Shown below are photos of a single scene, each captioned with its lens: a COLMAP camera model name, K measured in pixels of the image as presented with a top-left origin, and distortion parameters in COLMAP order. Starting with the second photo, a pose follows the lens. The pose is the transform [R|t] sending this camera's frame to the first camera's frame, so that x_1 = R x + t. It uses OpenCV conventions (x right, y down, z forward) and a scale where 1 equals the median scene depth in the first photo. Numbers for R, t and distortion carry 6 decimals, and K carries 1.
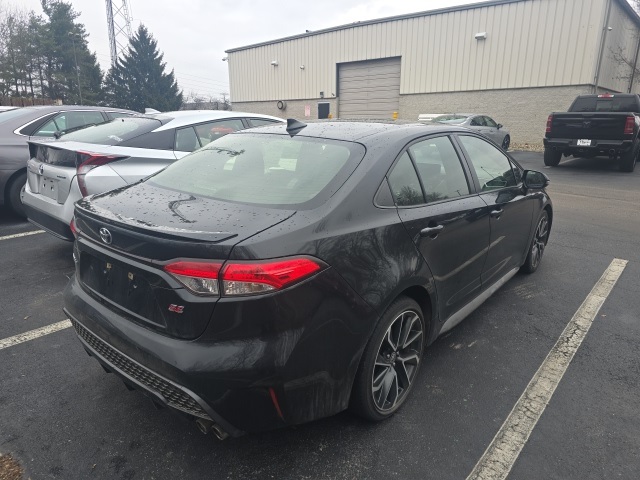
lens RADIAL K [[417.8, 0, 320.0], [0, 417.8, 240.0], [0, 0, 1]] dist [0.036200, 0.001684]
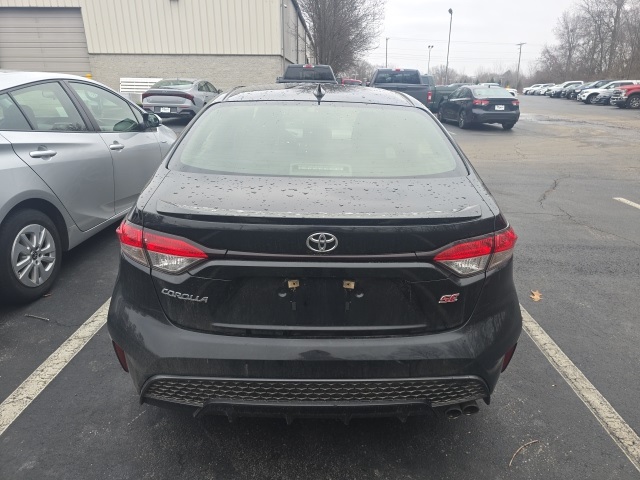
lens RADIAL K [[423.3, 0, 320.0], [0, 423.3, 240.0], [0, 0, 1]] dist [0.028790, -0.015155]
pose [[0.767187, -0.216286, 0.603858, -0.945281], [0.173117, 0.976317, 0.129750, -0.109156], [-0.617620, 0.004996, 0.786461, 0.401545]]
